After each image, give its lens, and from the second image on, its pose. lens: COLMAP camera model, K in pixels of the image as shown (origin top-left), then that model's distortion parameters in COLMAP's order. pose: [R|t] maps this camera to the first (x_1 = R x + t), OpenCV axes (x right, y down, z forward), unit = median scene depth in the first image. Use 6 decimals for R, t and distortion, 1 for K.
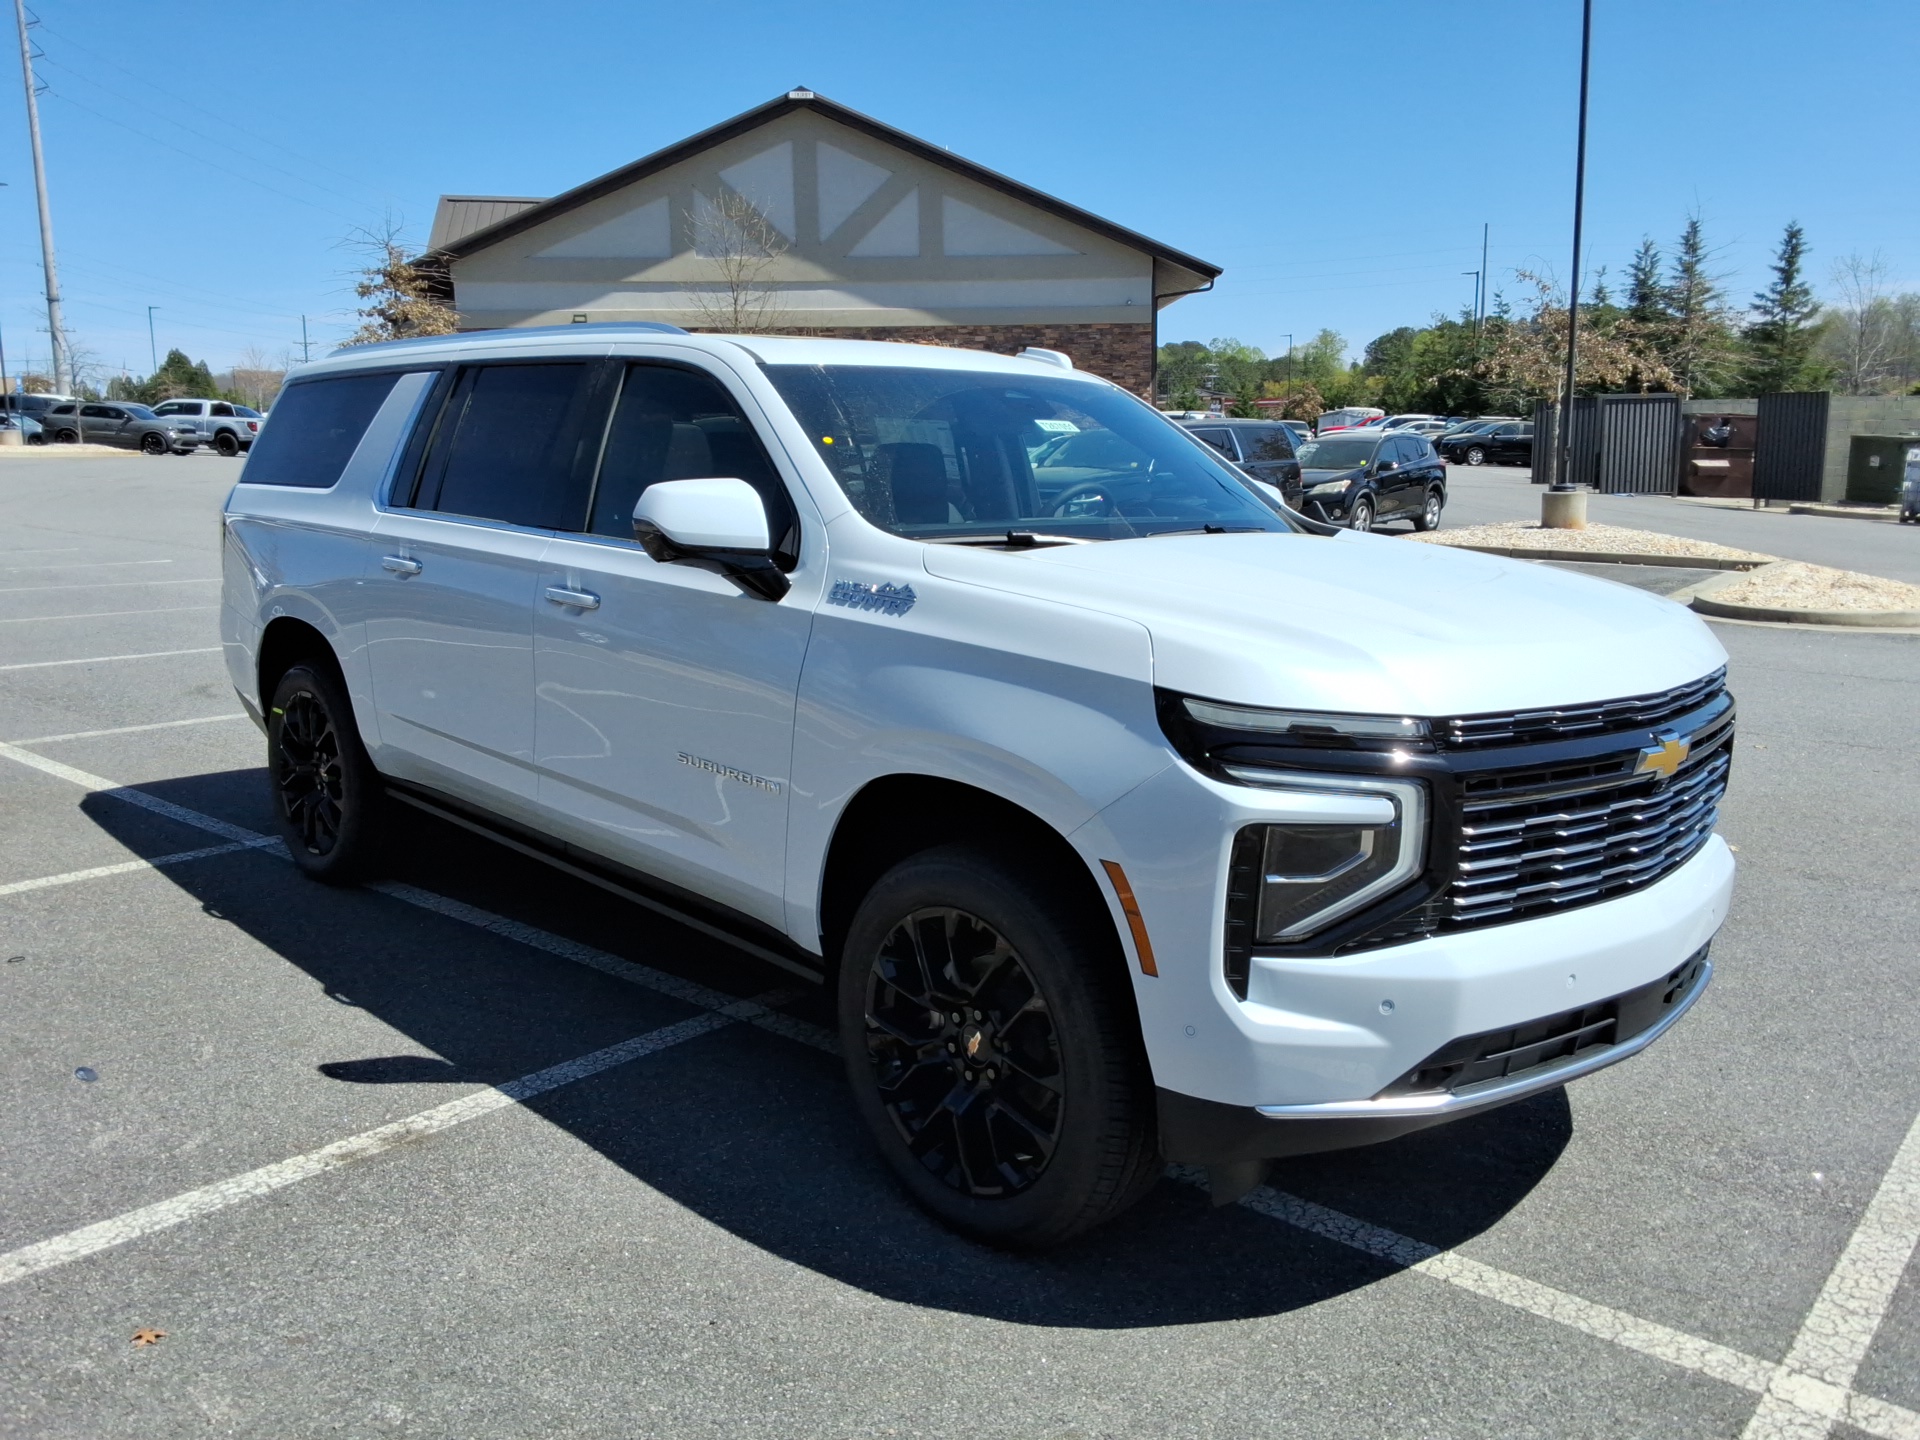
lens RADIAL K [[1540.5, 0, 977.0], [0, 1540.5, 714.9], [0, 0, 1]] dist [0.097737, -0.148555]
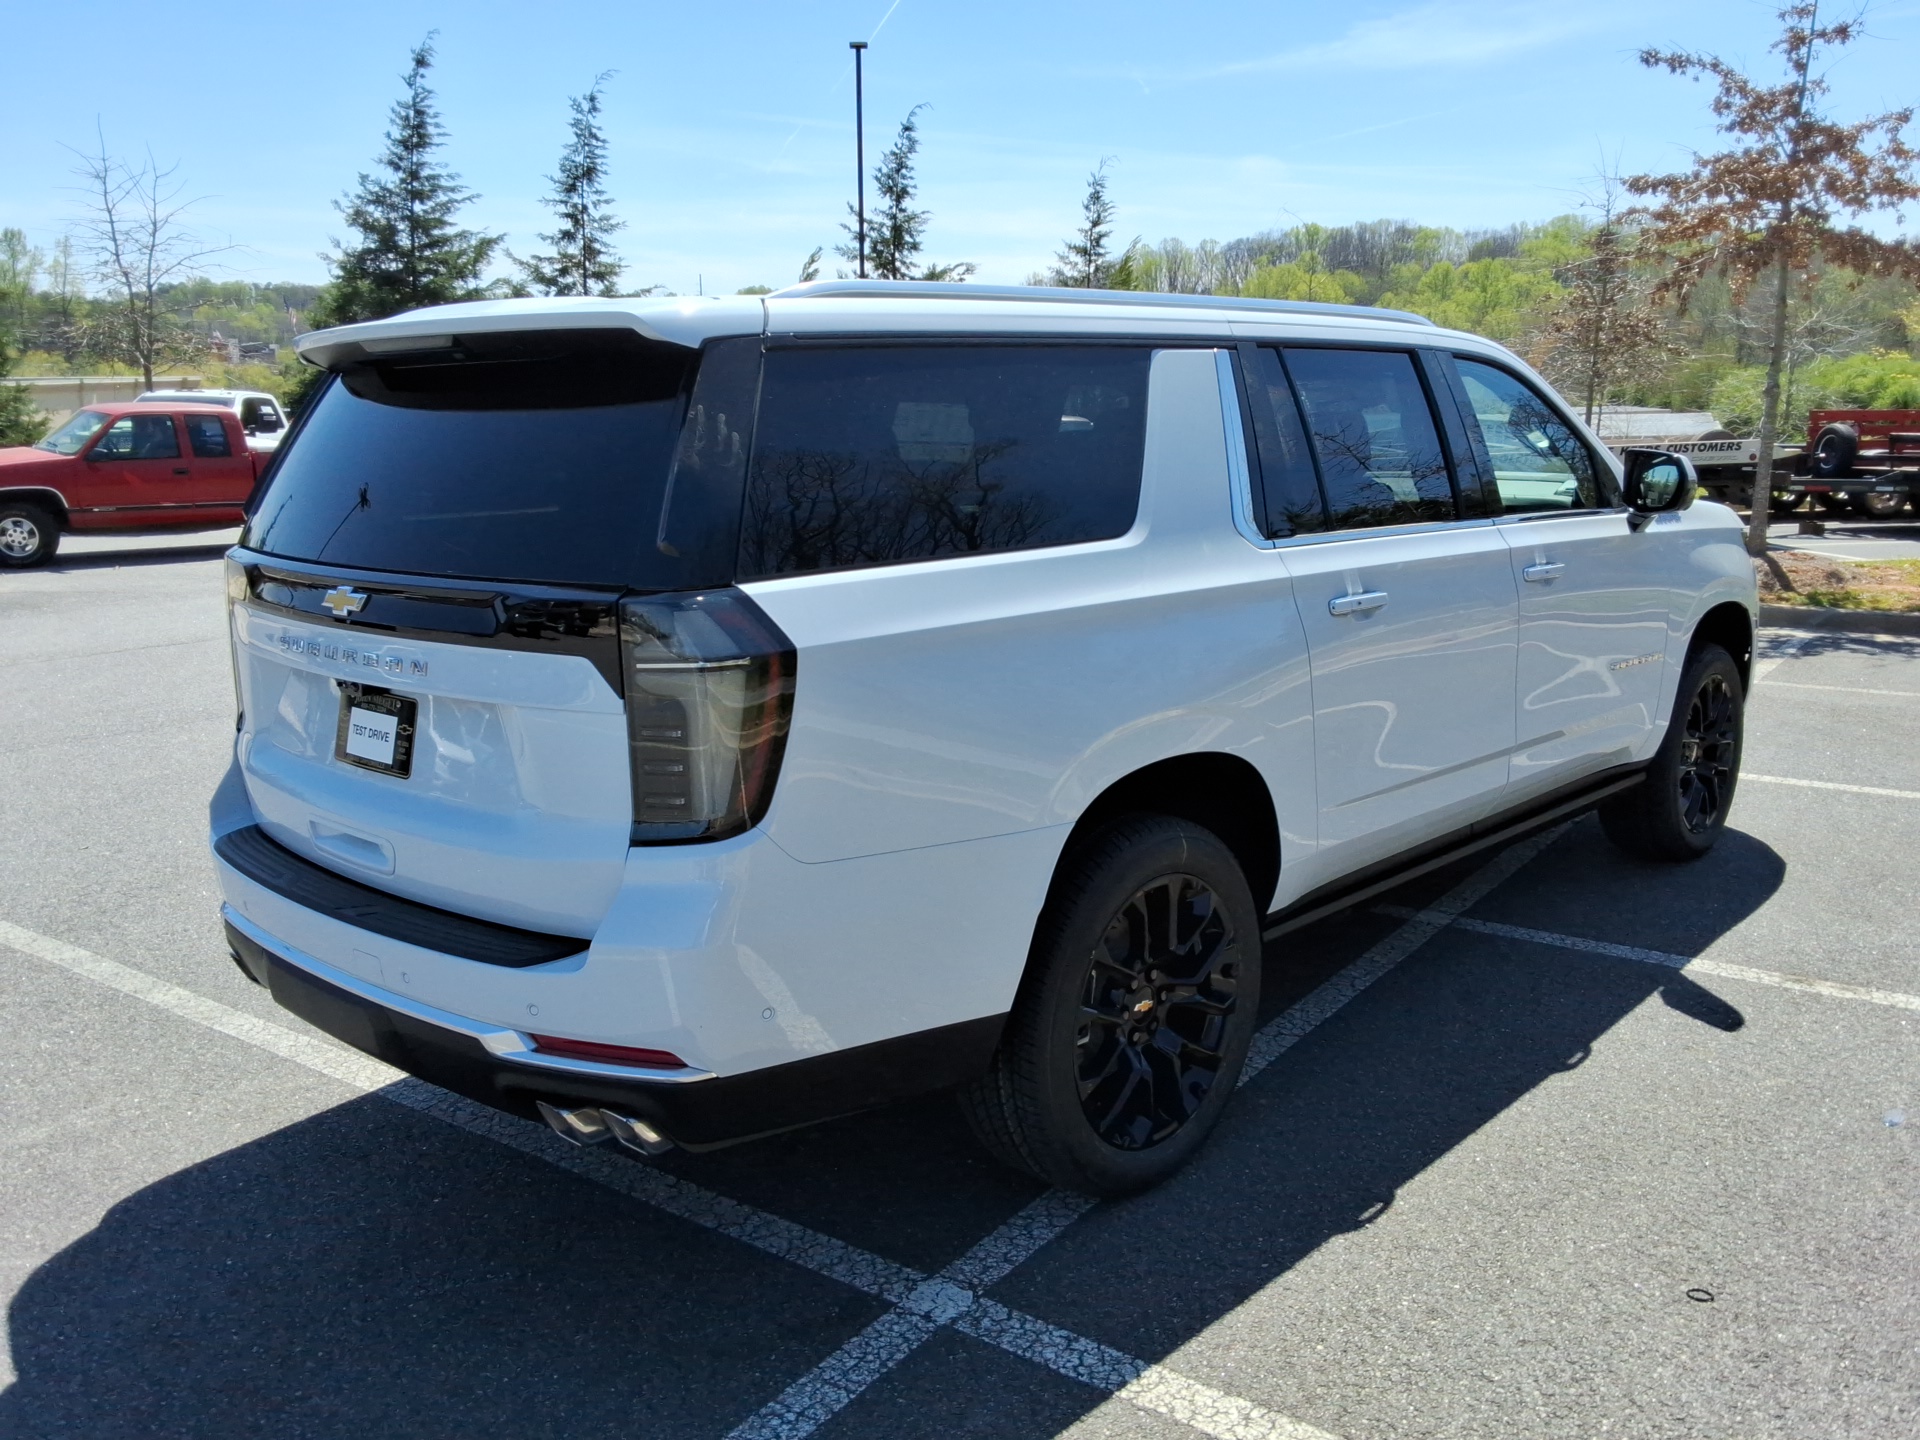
lens RADIAL K [[1540.5, 0, 972.7], [0, 1540.5, 718.9], [0, 0, 1]] dist [0.097737, -0.148555]
pose [[-0.066771, -0.207378, 0.975980, -1.187955], [0.181943, 0.959232, 0.216267, -0.257364], [-0.981039, 0.192013, -0.026318, 1.290939]]
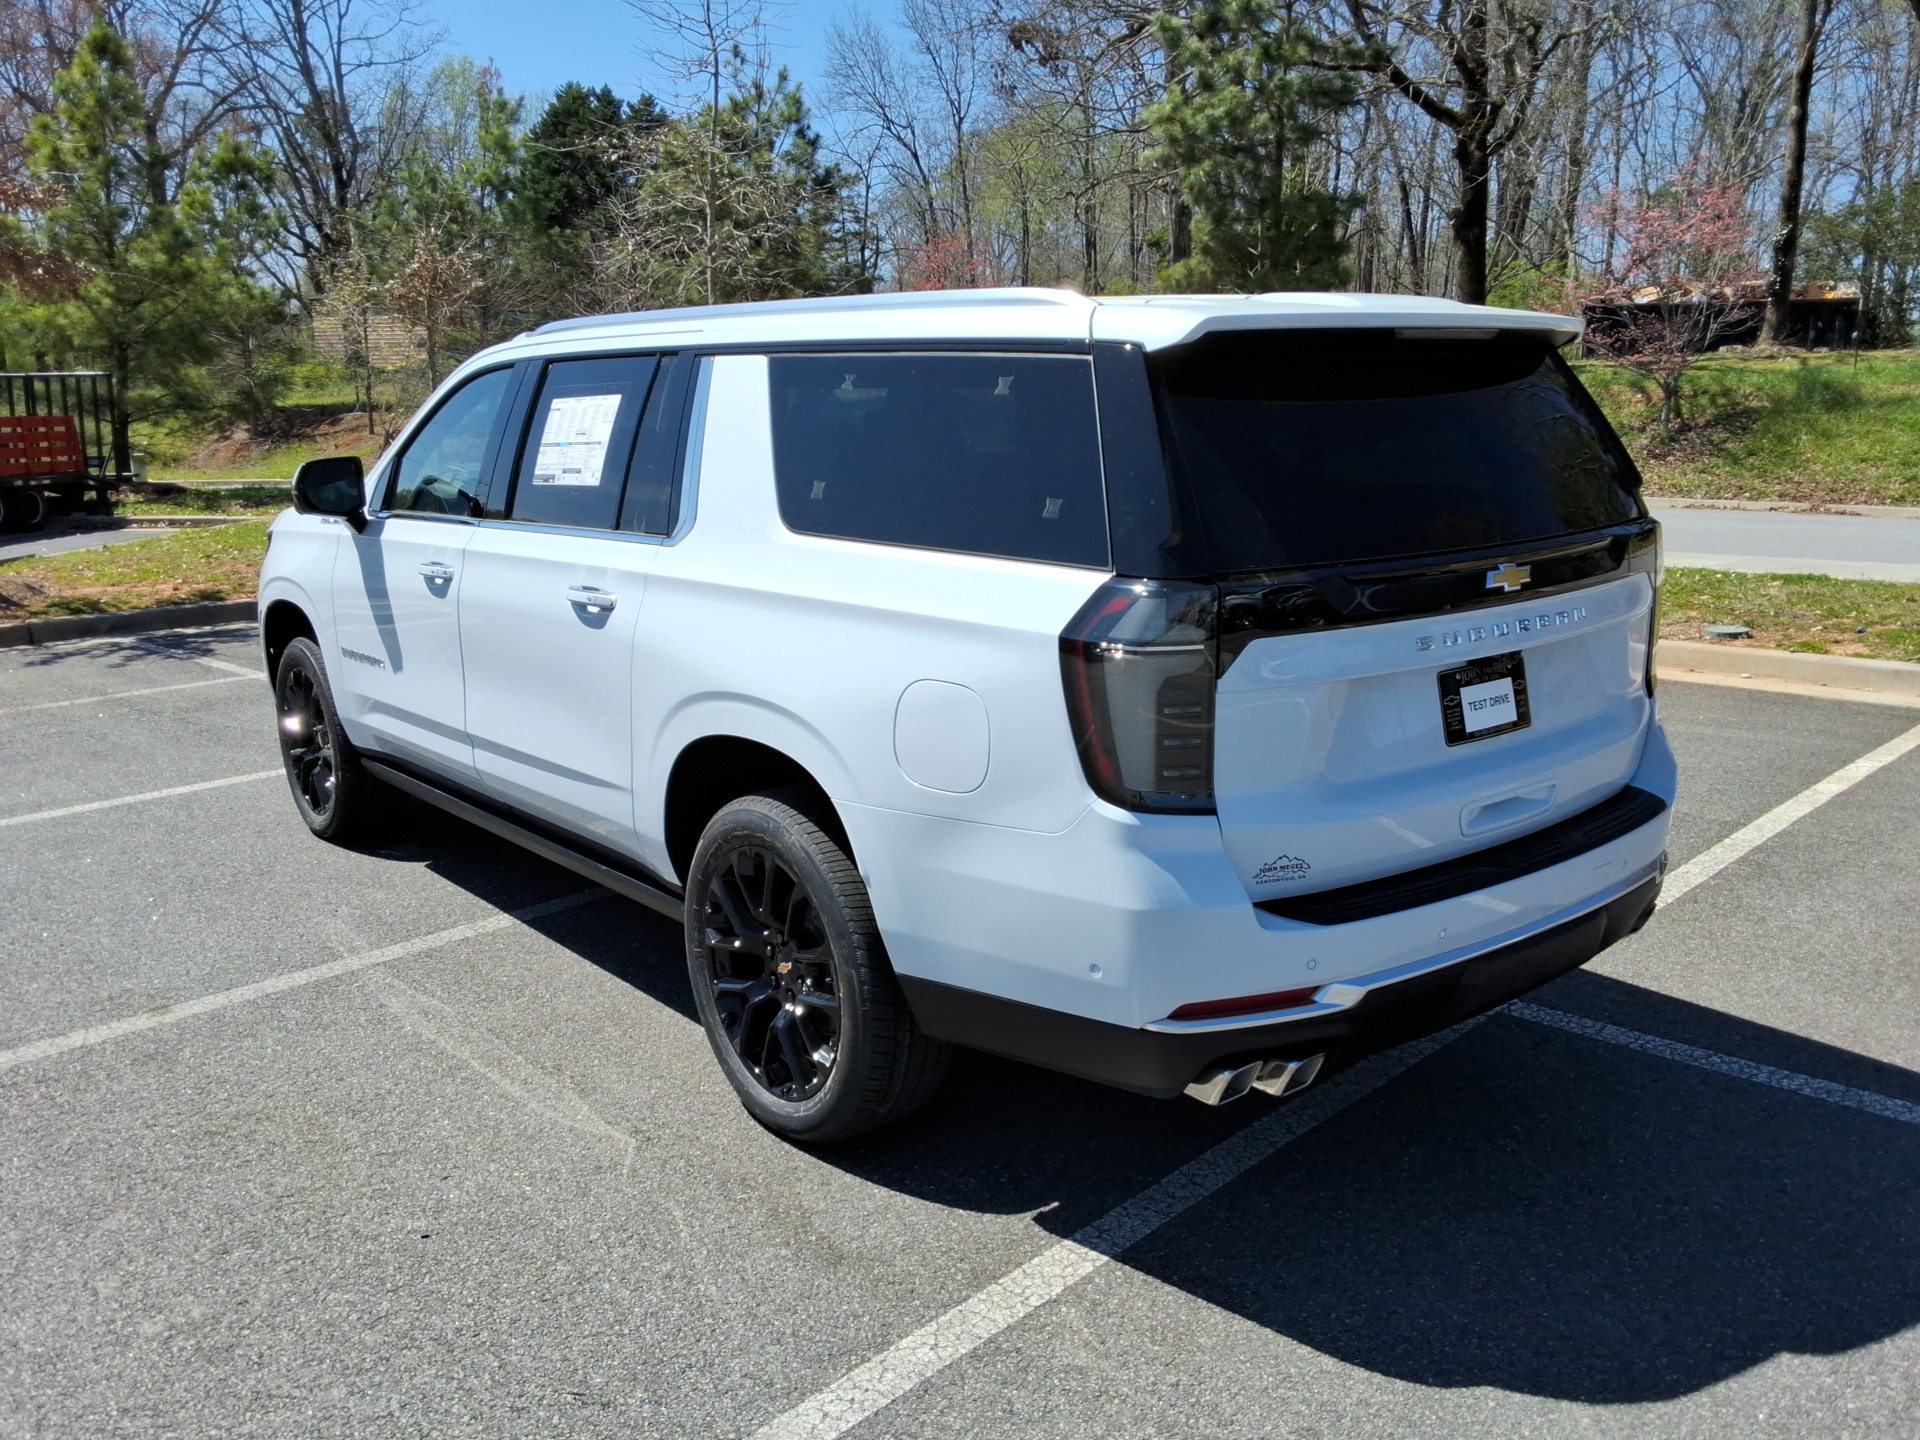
lens RADIAL K [[1540.5, 0, 981.4], [0, 1540.5, 715.3], [0, 0, 1]] dist [0.097737, -0.148555]
pose [[-0.997647, -0.017956, 0.066161, -0.360944], [0.007703, 0.929612, 0.368460, -0.404675], [-0.068120, 0.368103, -0.927286, 2.171196]]
